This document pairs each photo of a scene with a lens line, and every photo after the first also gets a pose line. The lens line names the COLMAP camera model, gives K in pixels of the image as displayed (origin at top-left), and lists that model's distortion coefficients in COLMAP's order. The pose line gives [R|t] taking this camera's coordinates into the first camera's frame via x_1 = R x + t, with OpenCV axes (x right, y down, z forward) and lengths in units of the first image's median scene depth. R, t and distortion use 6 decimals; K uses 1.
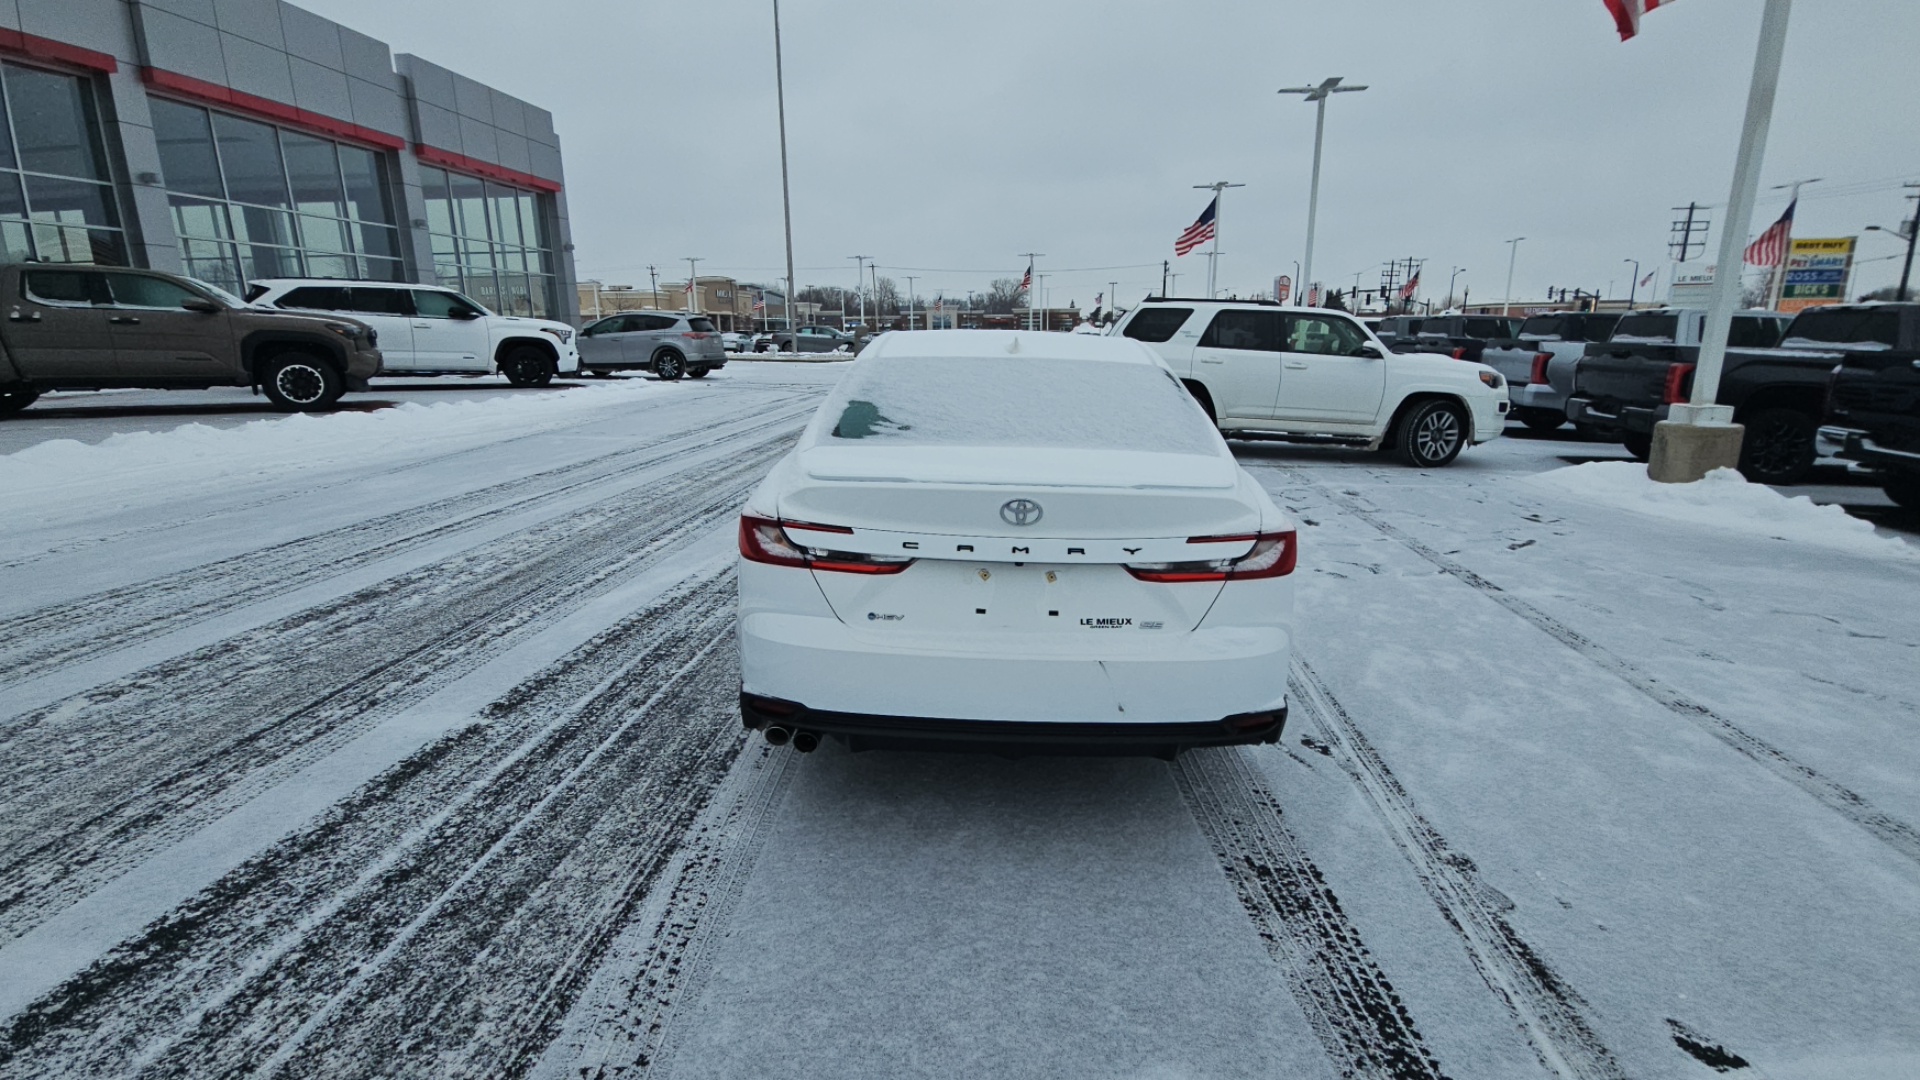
lens RADIAL K [[852.3, 0, 980.0], [0, 852.3, 545.1], [0, 0, 1]] dist [0.005676, -0.004188]
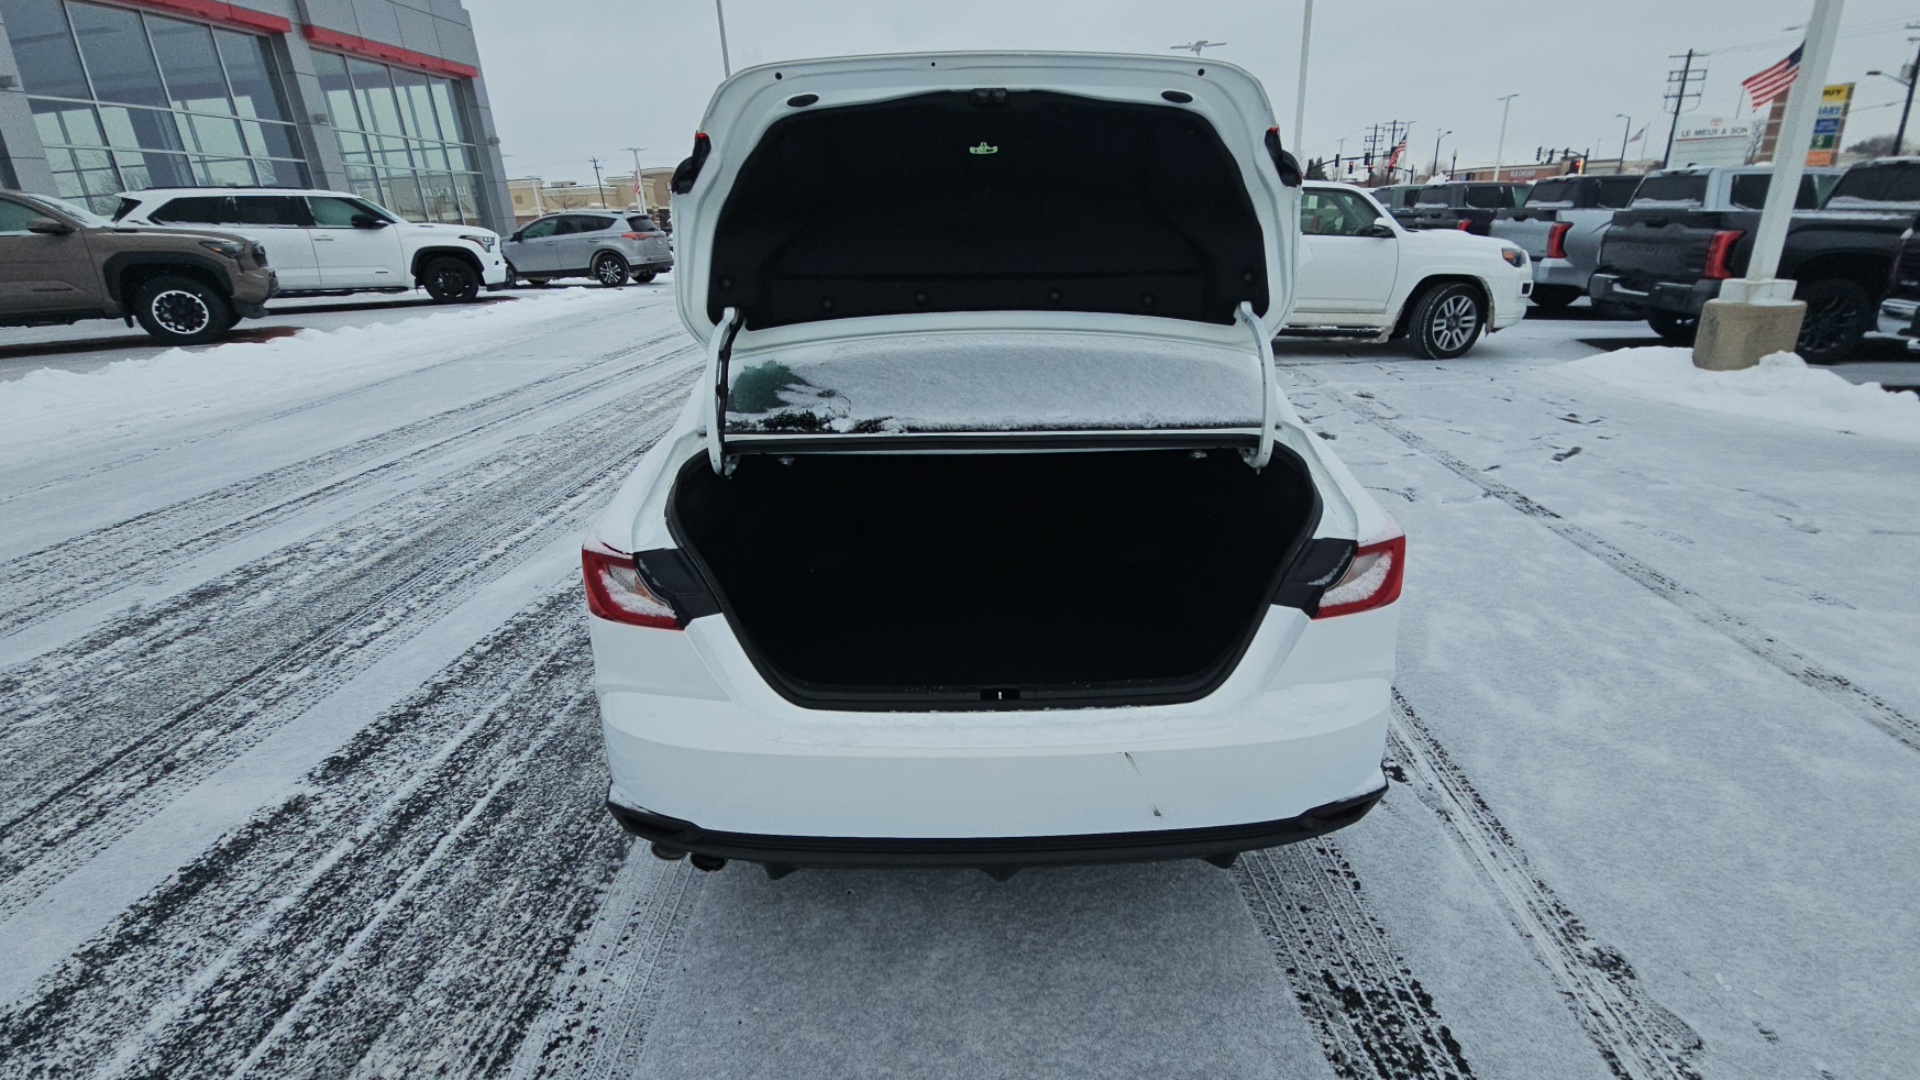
lens RADIAL K [[852.3, 0, 980.0], [0, 852.3, 545.1], [0, 0, 1]] dist [0.005676, -0.004188]
pose [[0.998792, -0.045148, 0.019379, 0.010819], [0.042458, 0.991631, 0.121926, -0.061770], [-0.024722, -0.120956, 0.992350, 0.194971]]
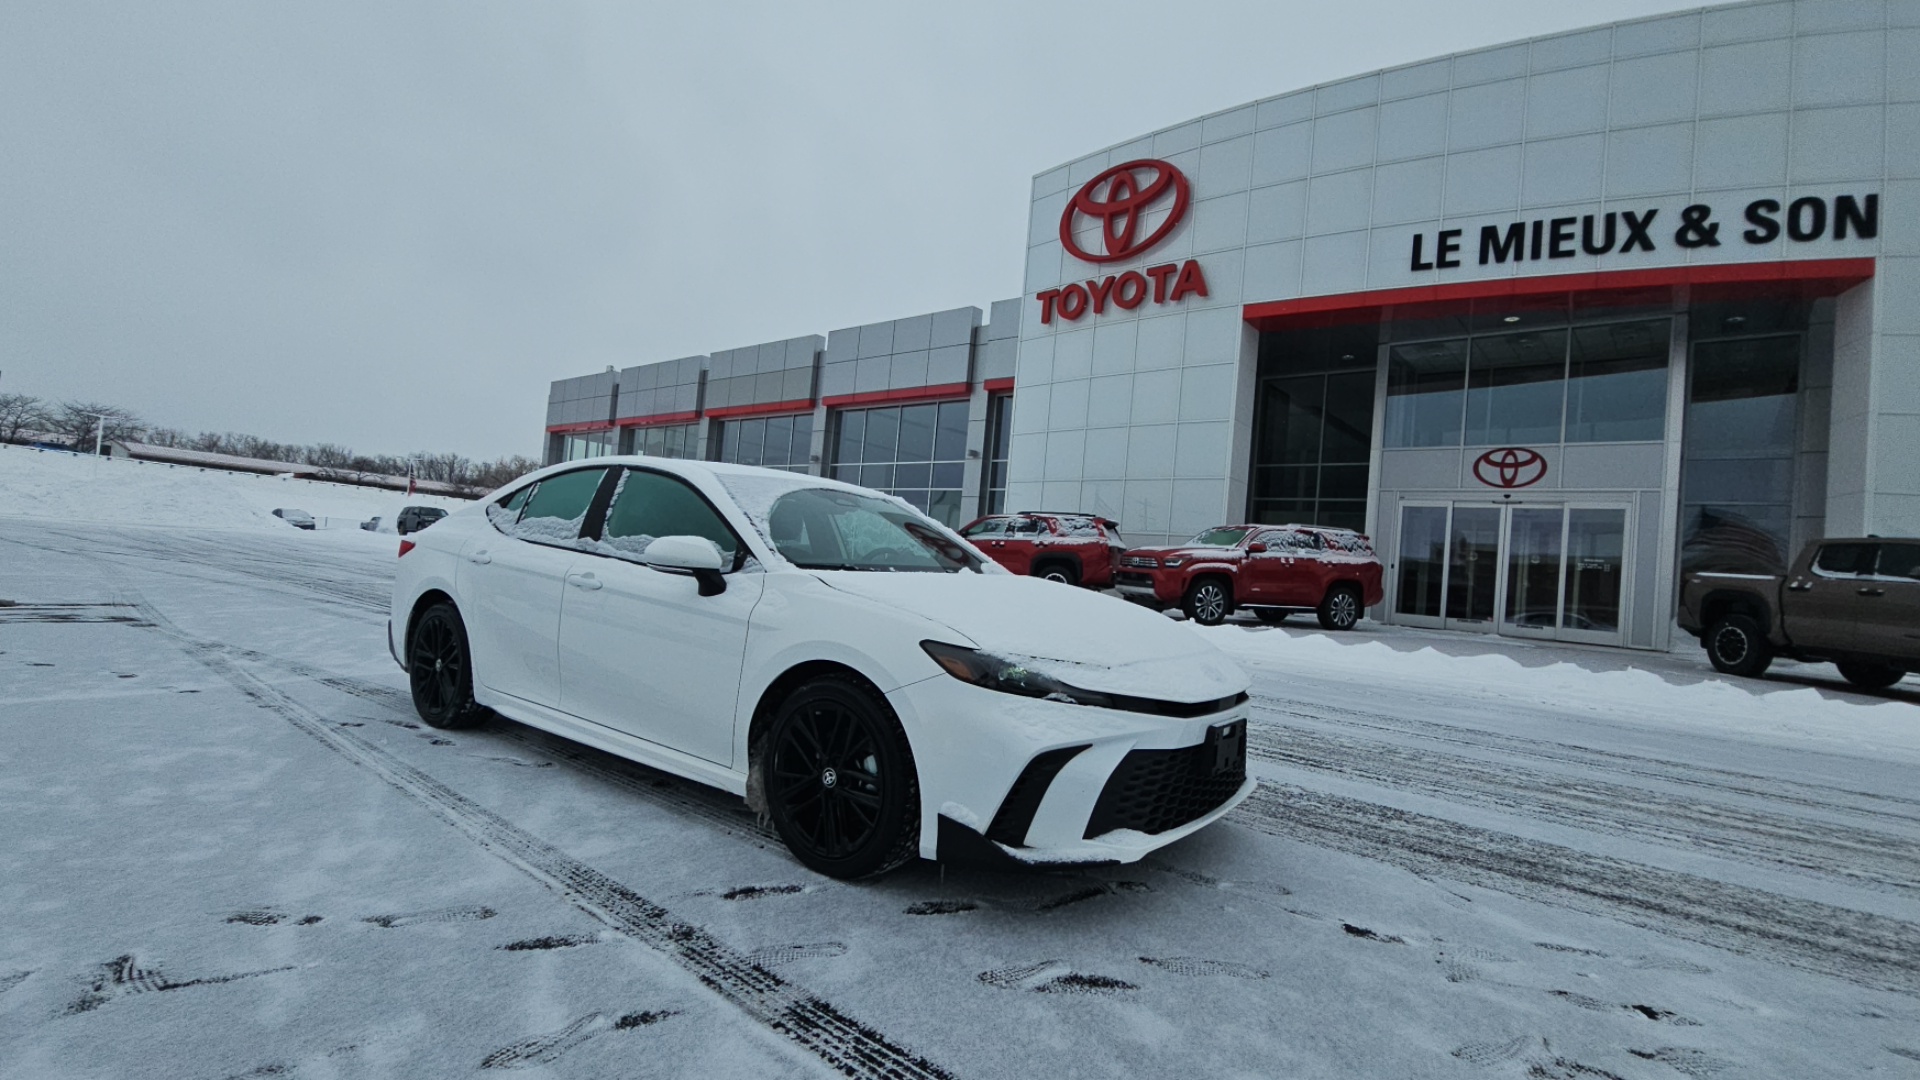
lens RADIAL K [[852.3, 0, 980.0], [0, 852.3, 545.1], [0, 0, 1]] dist [0.005676, -0.004188]
pose [[-0.561897, -0.068366, -0.824377, 0.758227], [-0.279931, 0.953497, 0.111728, -0.370156], [0.778402, 0.293548, -0.554905, 1.908605]]
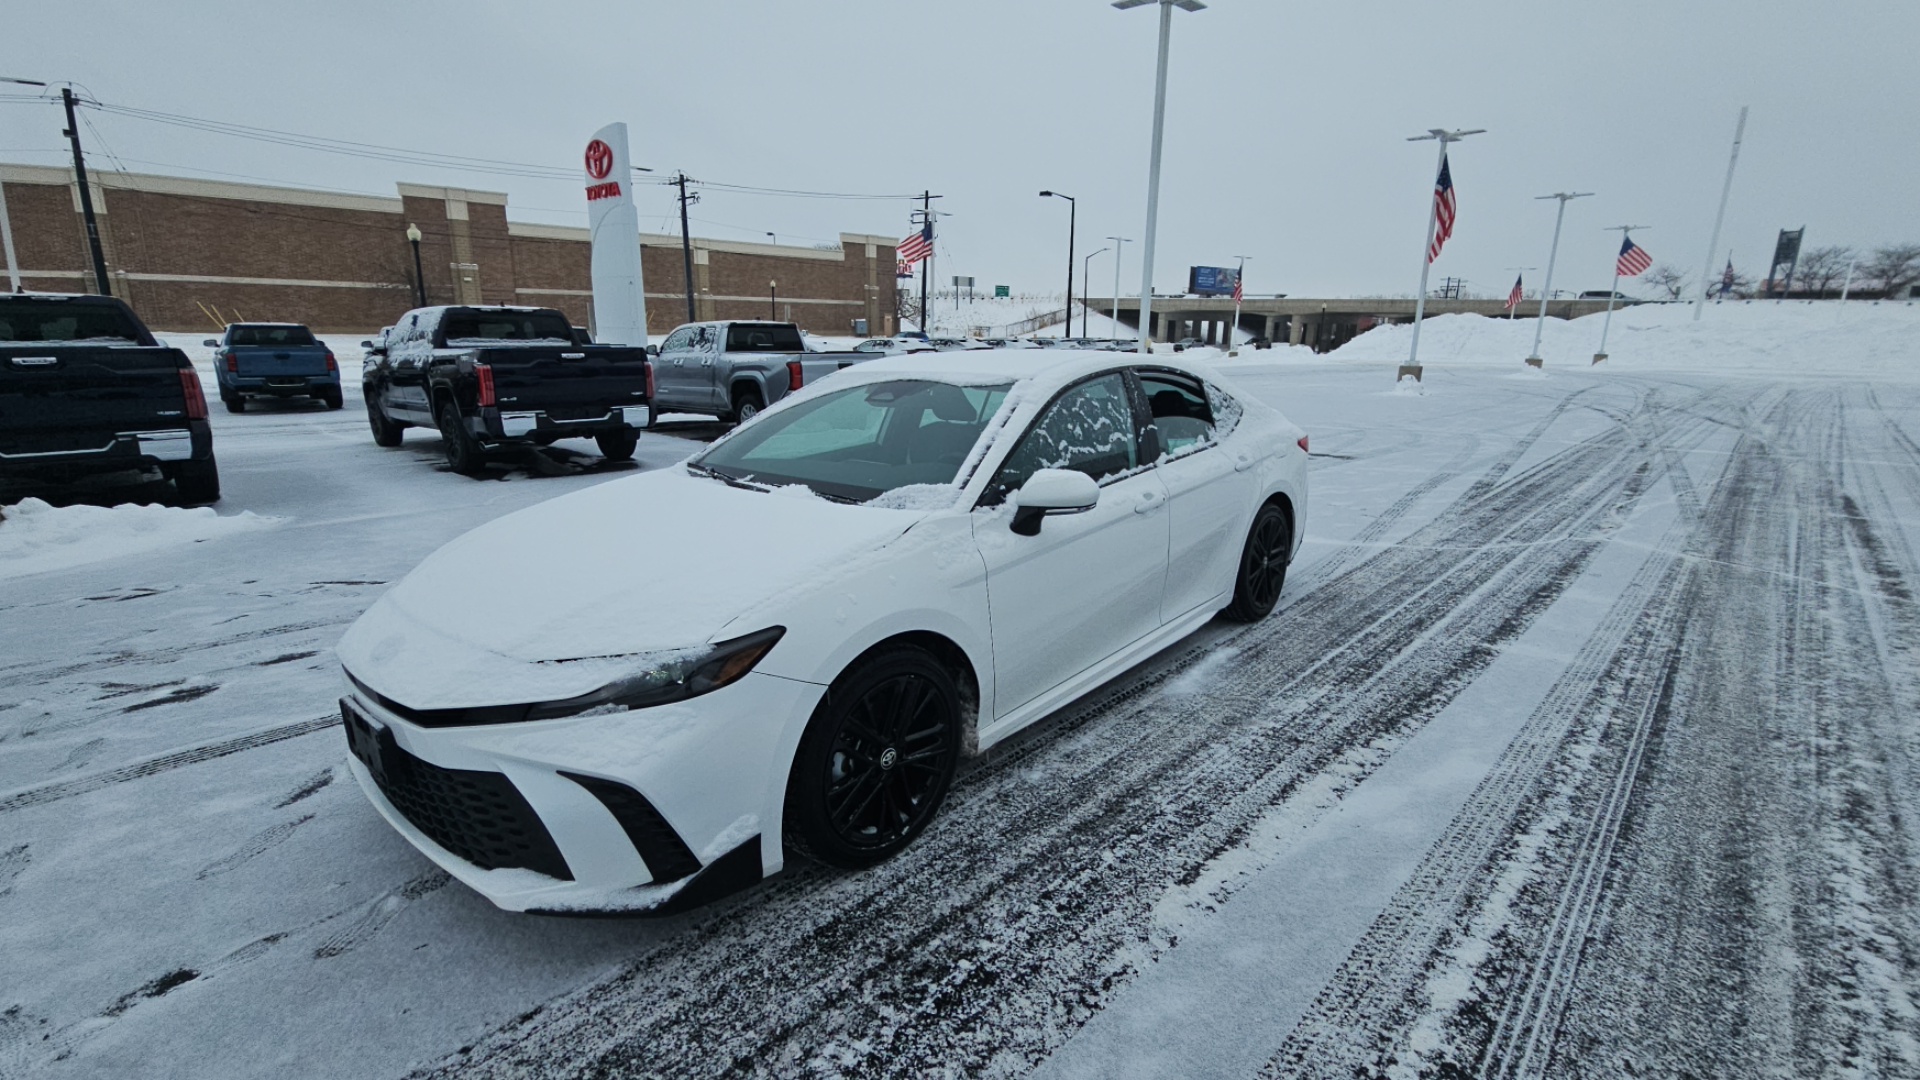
lens RADIAL K [[852.3, 0, 980.0], [0, 852.3, 545.1], [0, 0, 1]] dist [0.005676, -0.004188]
pose [[-0.782434, -0.166214, 0.600142, -0.569762], [0.138727, 0.892981, 0.428182, -0.481291], [-0.607085, 0.418280, -0.675640, 1.803358]]
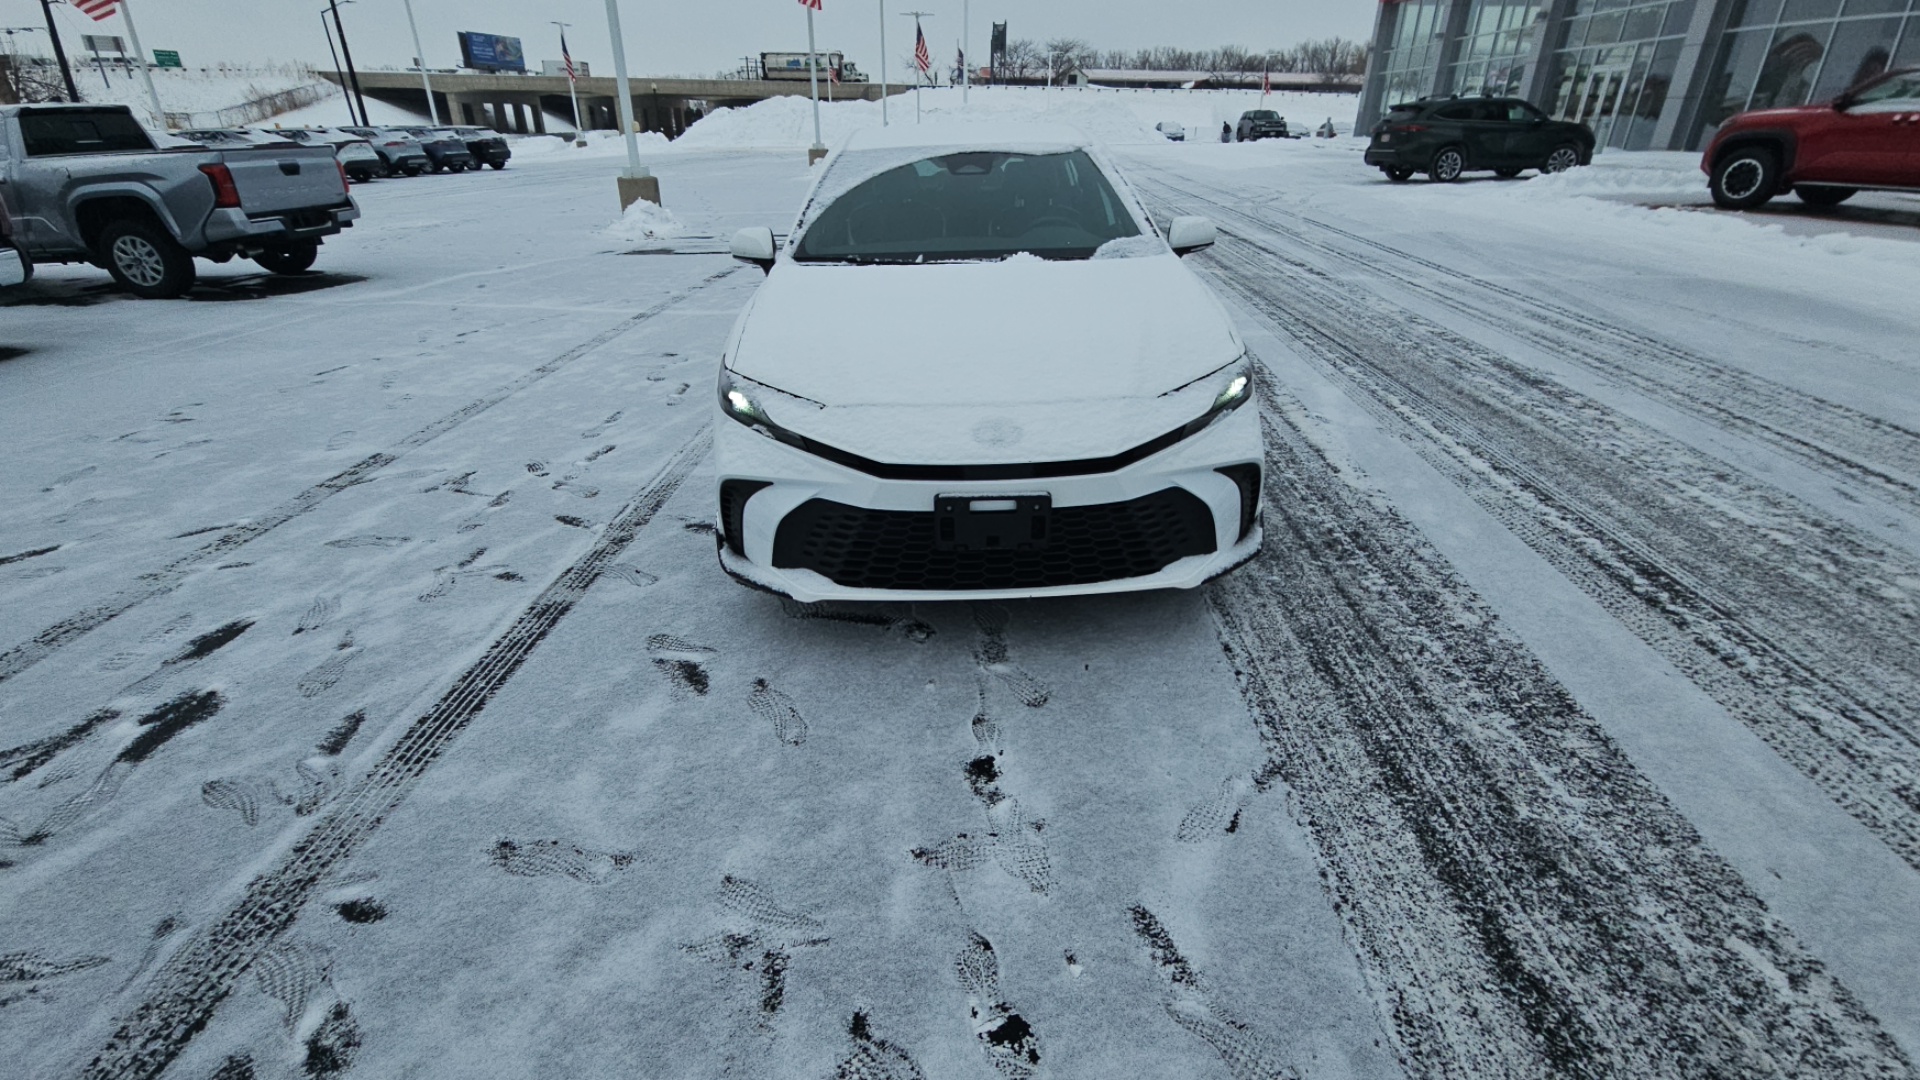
lens RADIAL K [[852.3, 0, 980.0], [0, 852.3, 545.1], [0, 0, 1]] dist [0.005676, -0.004188]
pose [[-0.998265, 0.020295, -0.055264, 0.085986], [-0.020715, 0.757589, 0.652403, -0.551073], [0.055108, 0.652417, -0.755854, 2.166446]]
